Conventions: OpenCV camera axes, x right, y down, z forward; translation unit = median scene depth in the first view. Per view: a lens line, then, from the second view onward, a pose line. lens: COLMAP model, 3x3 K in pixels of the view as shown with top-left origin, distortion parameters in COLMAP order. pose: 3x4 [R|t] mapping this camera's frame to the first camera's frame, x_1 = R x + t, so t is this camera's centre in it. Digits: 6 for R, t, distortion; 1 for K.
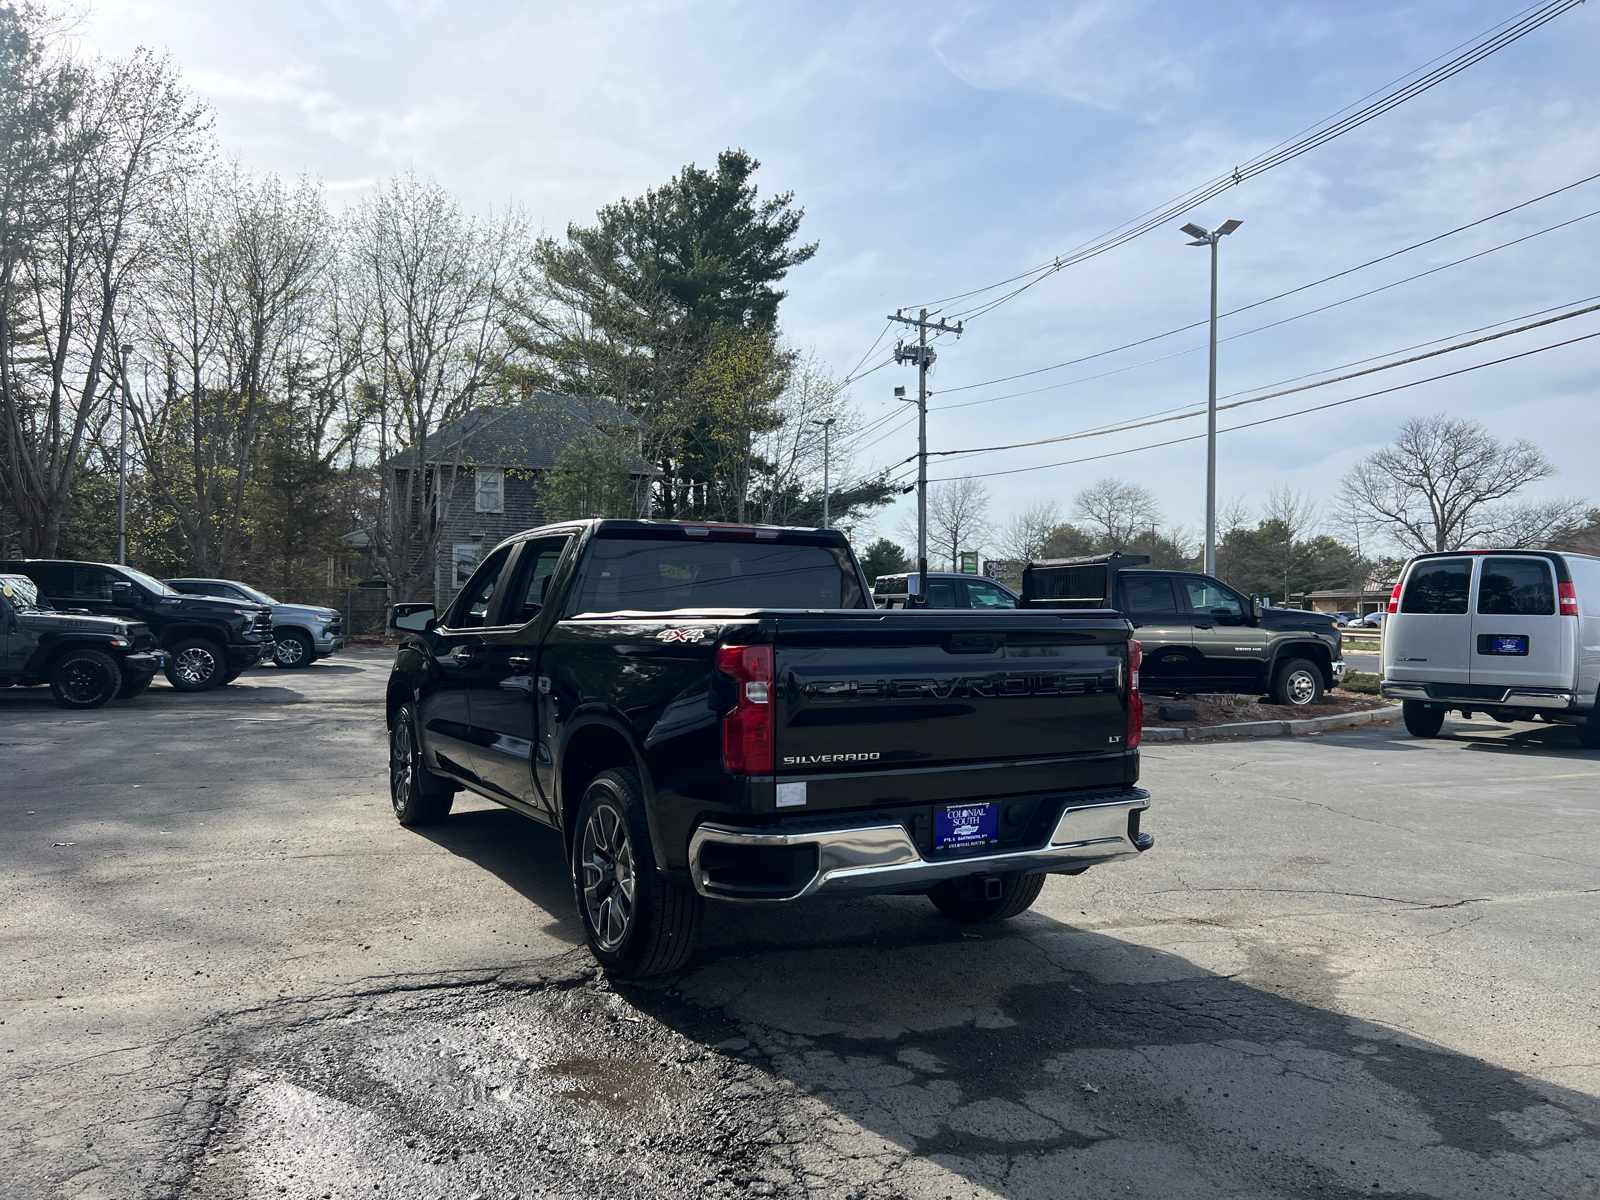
lens RADIAL K [[1210.5, 0, 789.6], [0, 1210.5, 609.6], [0, 0, 1]] dist [0.049882, -0.057781]
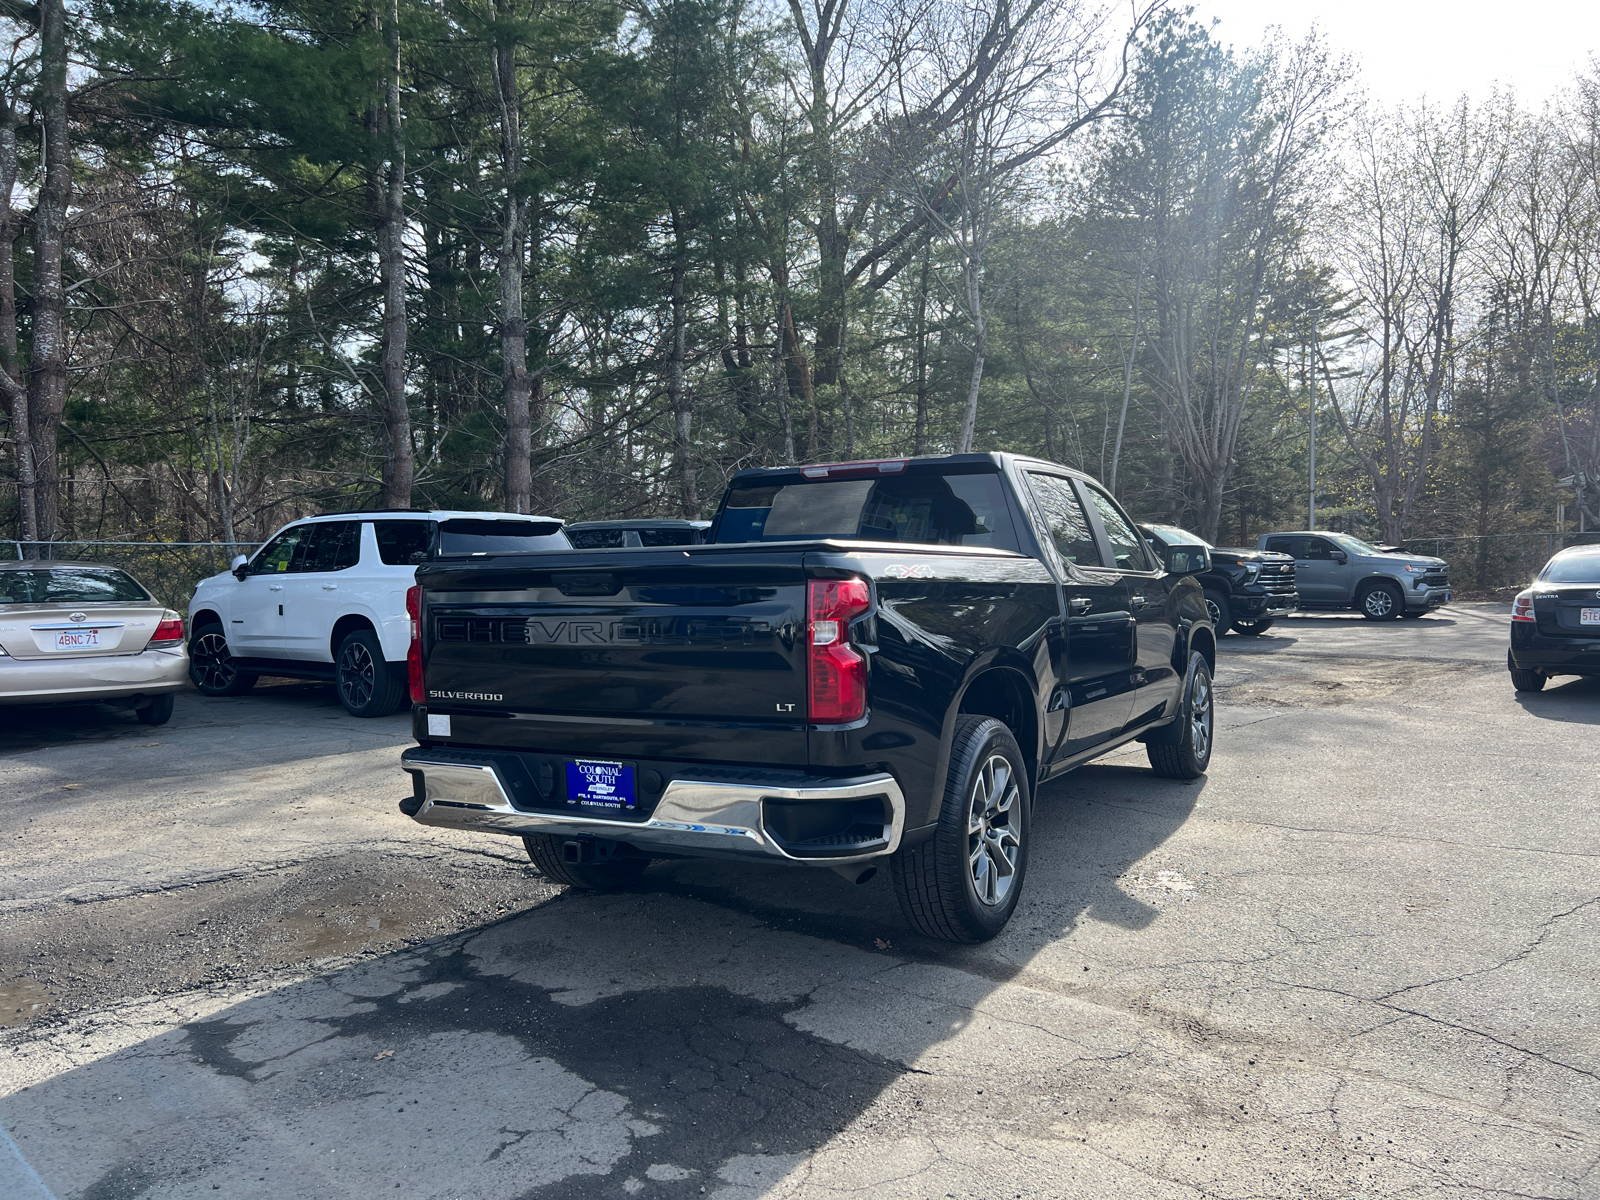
lens RADIAL K [[1197.4, 0, 788.5], [0, 1197.4, 610.2], [0, 0, 1]] dist [0.043434, -0.046602]
pose [[0.514074, 0.013301, -0.857642, 0.764694], [0.019693, 0.999433, 0.027304, 0.019556], [0.857519, -0.030926, 0.513521, 0.510243]]
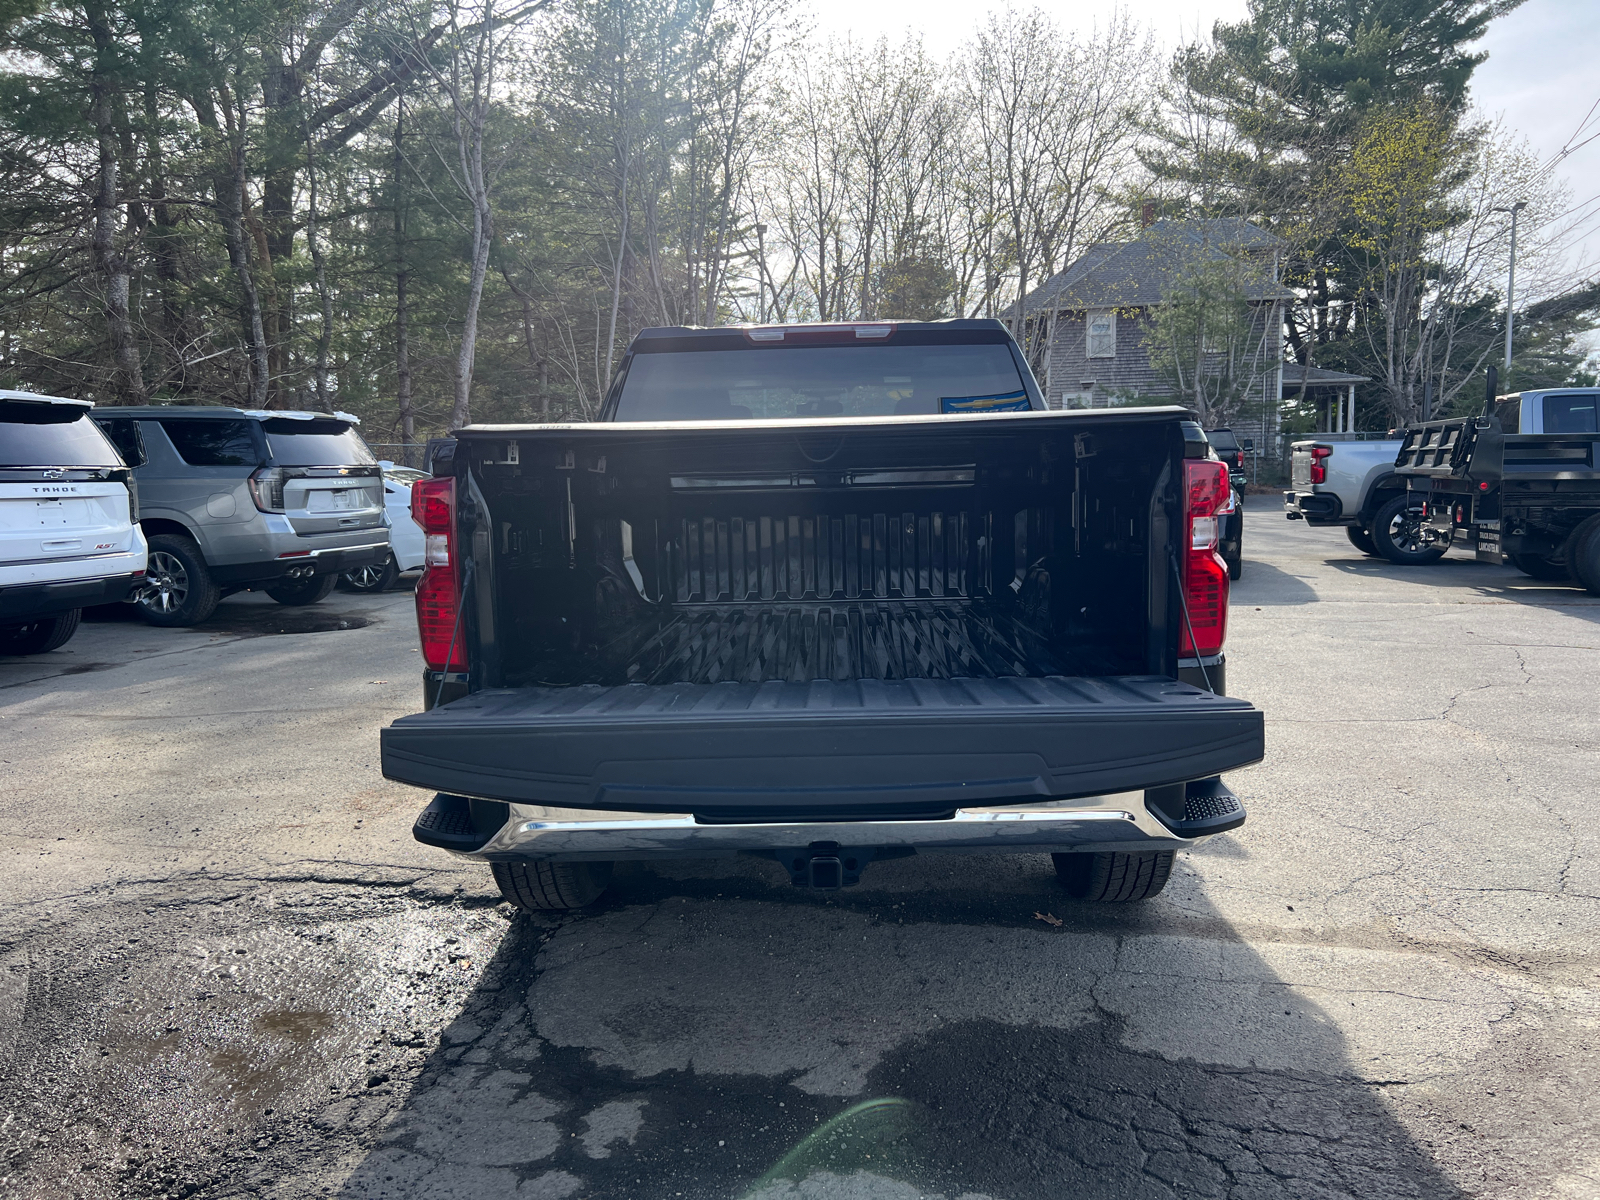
lens RADIAL K [[1207.4, 0, 793.4], [0, 1207.4, 603.5], [0, 0, 1]] dist [0.052428, -0.061710]
pose [[0.856083, 0.032860, -0.515793, 0.346599], [0.026902, 0.993791, 0.107963, 0.021462], [0.516138, -0.106301, 0.849884, 0.365143]]
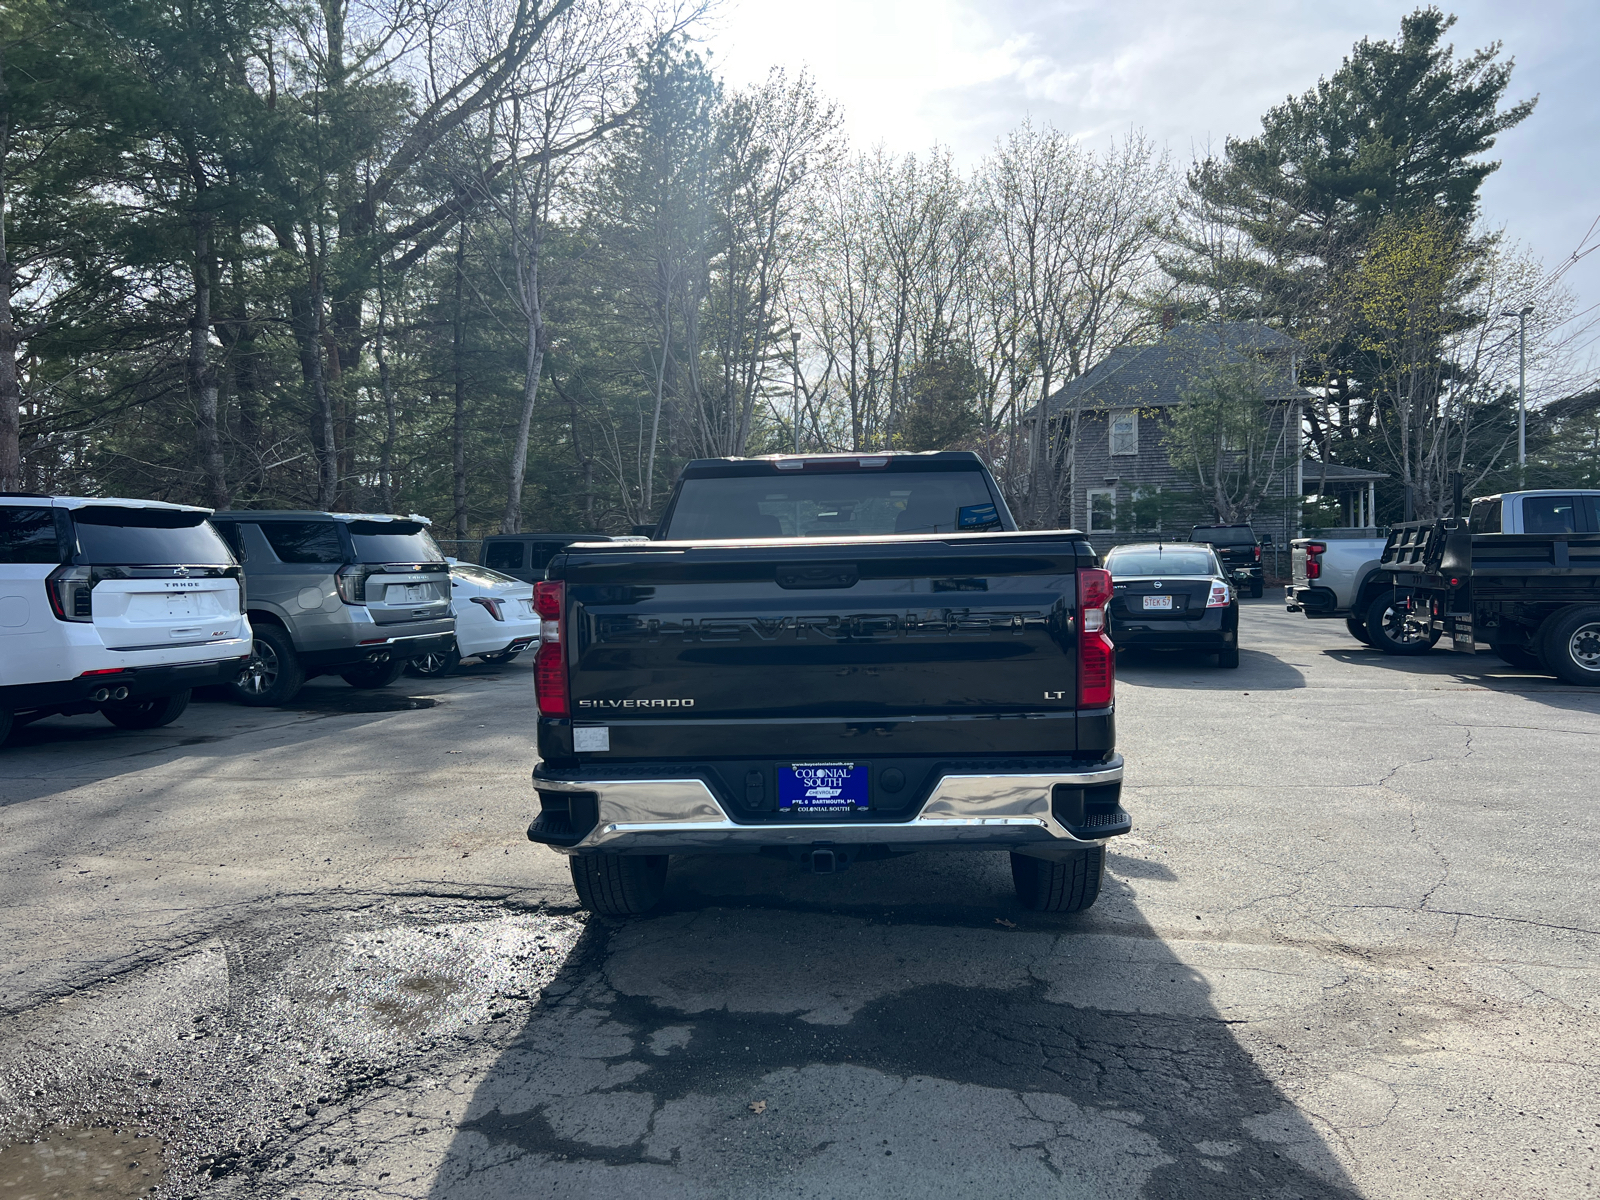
lens RADIAL K [[1202.4, 0, 786.5], [0, 1202.4, 606.2], [0, 0, 1]] dist [0.052610, -0.062712]
pose [[0.837863, -0.003834, -0.545867, 0.455610], [0.026746, 0.999063, 0.034035, 0.015072], [0.545225, -0.043116, 0.837180, 0.212819]]
